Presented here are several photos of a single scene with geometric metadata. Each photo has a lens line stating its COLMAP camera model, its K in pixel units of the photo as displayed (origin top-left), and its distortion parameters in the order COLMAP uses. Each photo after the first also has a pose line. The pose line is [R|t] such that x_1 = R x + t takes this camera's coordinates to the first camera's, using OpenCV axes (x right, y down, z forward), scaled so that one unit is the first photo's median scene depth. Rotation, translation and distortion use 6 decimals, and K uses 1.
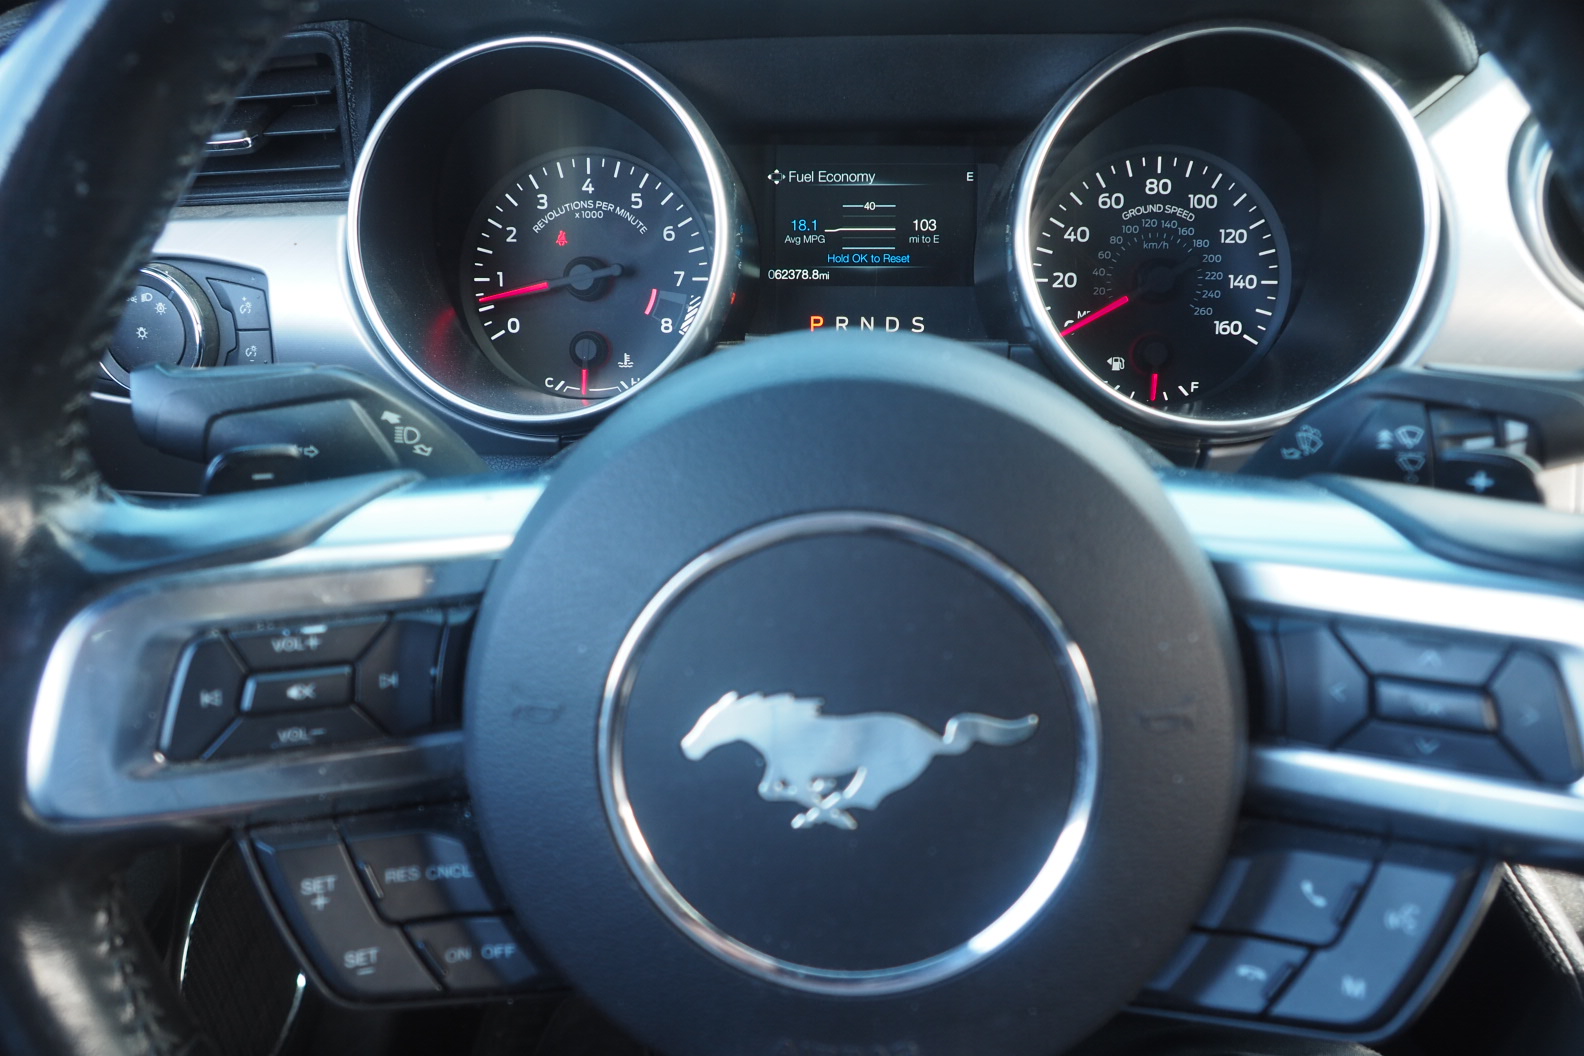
lens RADIAL K [[1119.2, 0, 792.0], [0, 1119.2, 528.0], [0, 0, 1]] dist [-0.038816, 0.007630]
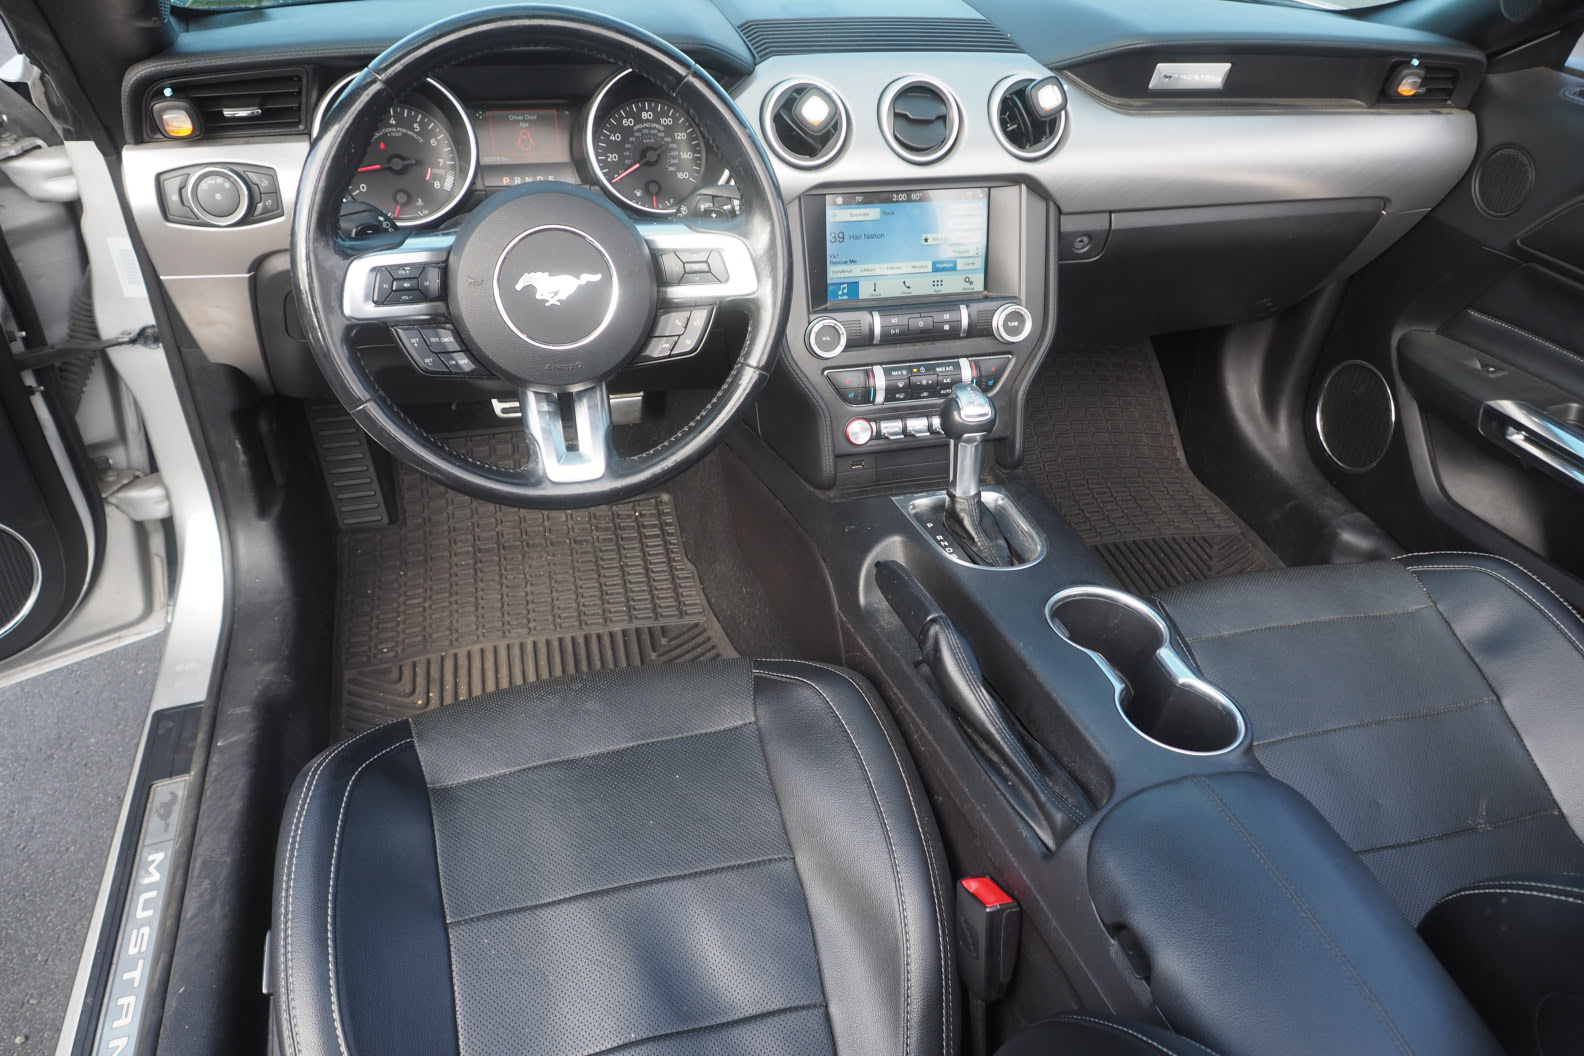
lens RADIAL K [[1111.7, 0, 792.0], [0, 1111.7, 528.0], [0, 0, 1]] dist [-0.036243, -0.001466]
pose [[0.941493, -0.133320, 0.309543, -0.250159], [0.093429, 0.985682, 0.140364, 0.284463], [-0.323824, -0.103232, 0.940469, -1.553082]]
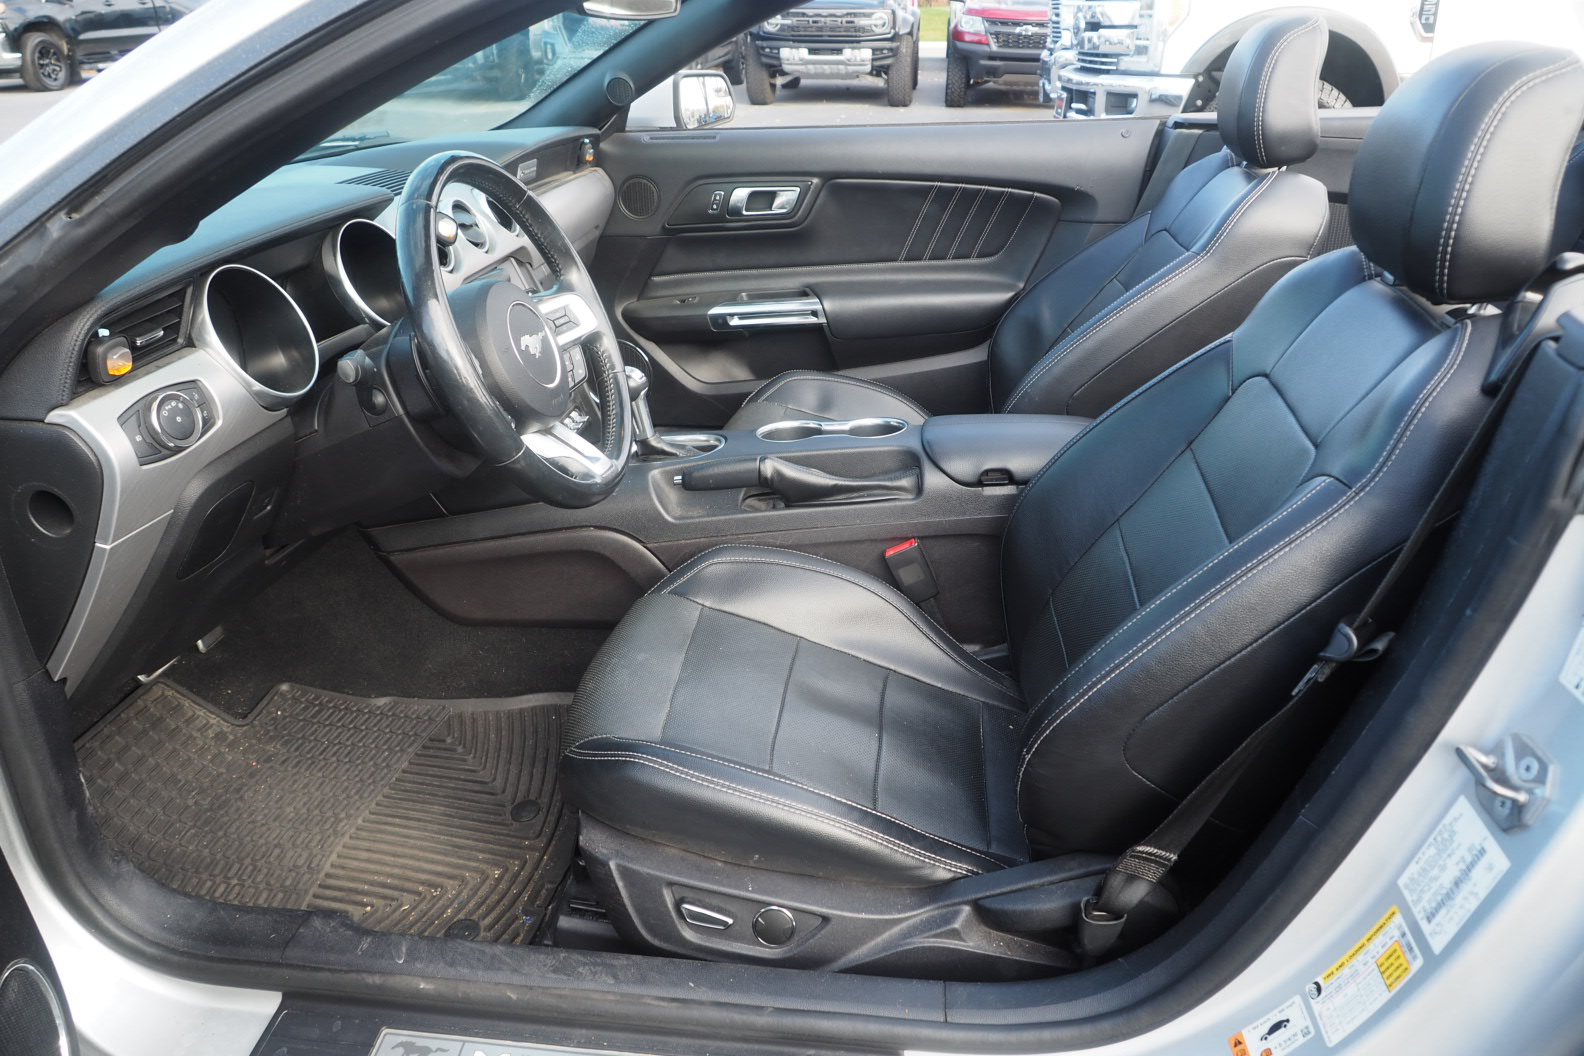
lens RADIAL K [[1119.2, 0, 792.0], [0, 1119.2, 528.0], [0, 0, 1]] dist [-0.038816, 0.007630]
pose [[0.057817, -0.395079, 0.916826, -2.487278], [0.489955, 0.811385, 0.318745, -0.086843], [-0.869829, 0.430774, 0.240482, -0.527692]]
